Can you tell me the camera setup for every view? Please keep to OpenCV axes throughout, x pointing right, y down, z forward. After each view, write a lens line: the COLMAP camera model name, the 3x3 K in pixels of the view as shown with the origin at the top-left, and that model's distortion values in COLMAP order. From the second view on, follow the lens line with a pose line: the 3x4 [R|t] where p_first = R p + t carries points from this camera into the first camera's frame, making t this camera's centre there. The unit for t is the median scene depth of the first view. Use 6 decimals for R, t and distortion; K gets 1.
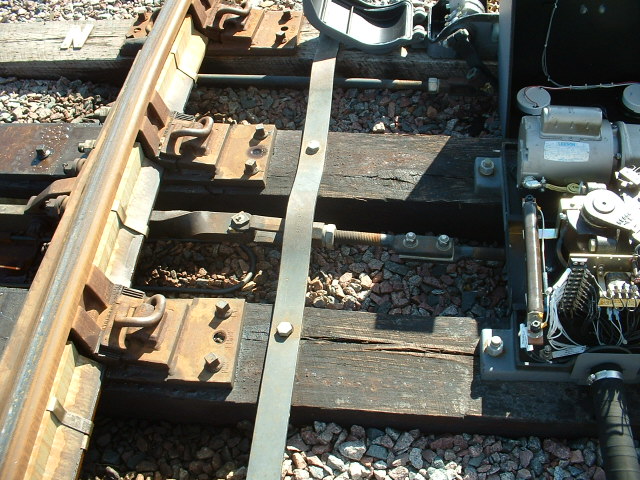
lens RADIAL K [[717.7, 0, 320.0], [0, 717.7, 240.0], [0, 0, 1]] dist [-0.237329, 0.133028]
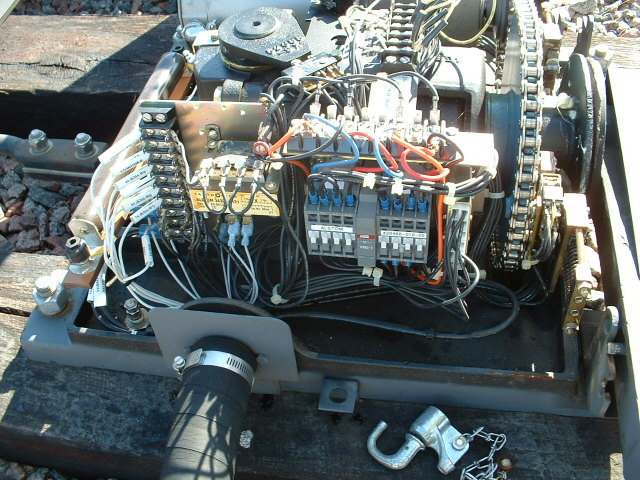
lens RADIAL K [[717.7, 0, 320.0], [0, 717.7, 240.0], [0, 0, 1]] dist [-0.237329, 0.133028]
pose [[0.998767, 0.049544, 0.003227, 0.418540], [-0.049288, 0.997234, -0.055626, 0.118623], [-0.005974, 0.055398, 0.998446, 0.444380]]
